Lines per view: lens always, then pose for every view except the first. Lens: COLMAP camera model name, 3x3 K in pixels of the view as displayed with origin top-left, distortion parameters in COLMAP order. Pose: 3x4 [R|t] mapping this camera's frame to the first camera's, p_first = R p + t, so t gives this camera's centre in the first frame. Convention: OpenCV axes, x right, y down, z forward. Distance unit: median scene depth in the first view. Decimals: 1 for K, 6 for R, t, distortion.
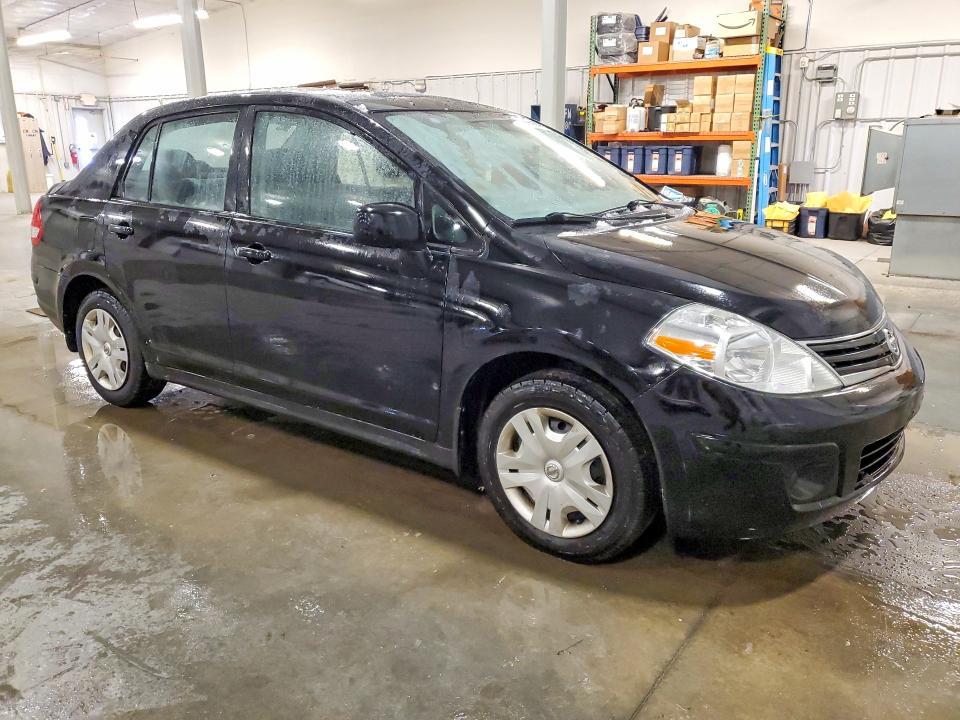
lens RADIAL K [[764.6, 0, 480.9], [0, 764.6, 357.7], [0, 0, 1]] dist [0.016395, 0.017977]
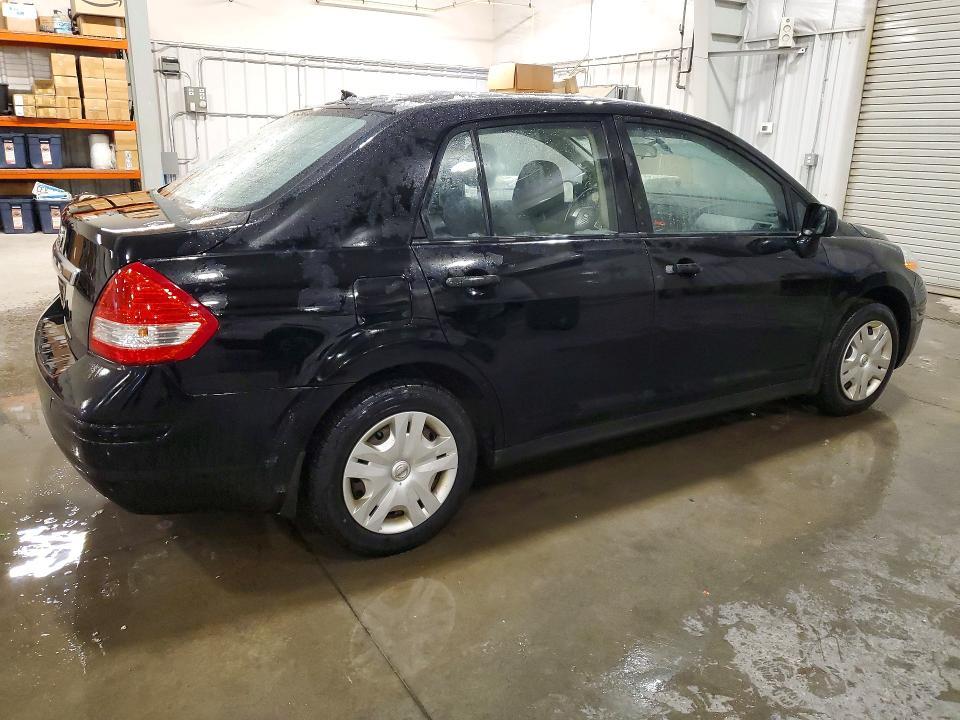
lens RADIAL K [[764.6, 0, 479.4], [0, 764.6, 360.0], [0, 0, 1]] dist [0.016395, 0.017977]
pose [[0.362484, -0.253429, 0.896872, -0.417875], [0.230122, 0.956861, 0.177373, -0.082448], [-0.903133, 0.142095, 0.405166, 0.270981]]
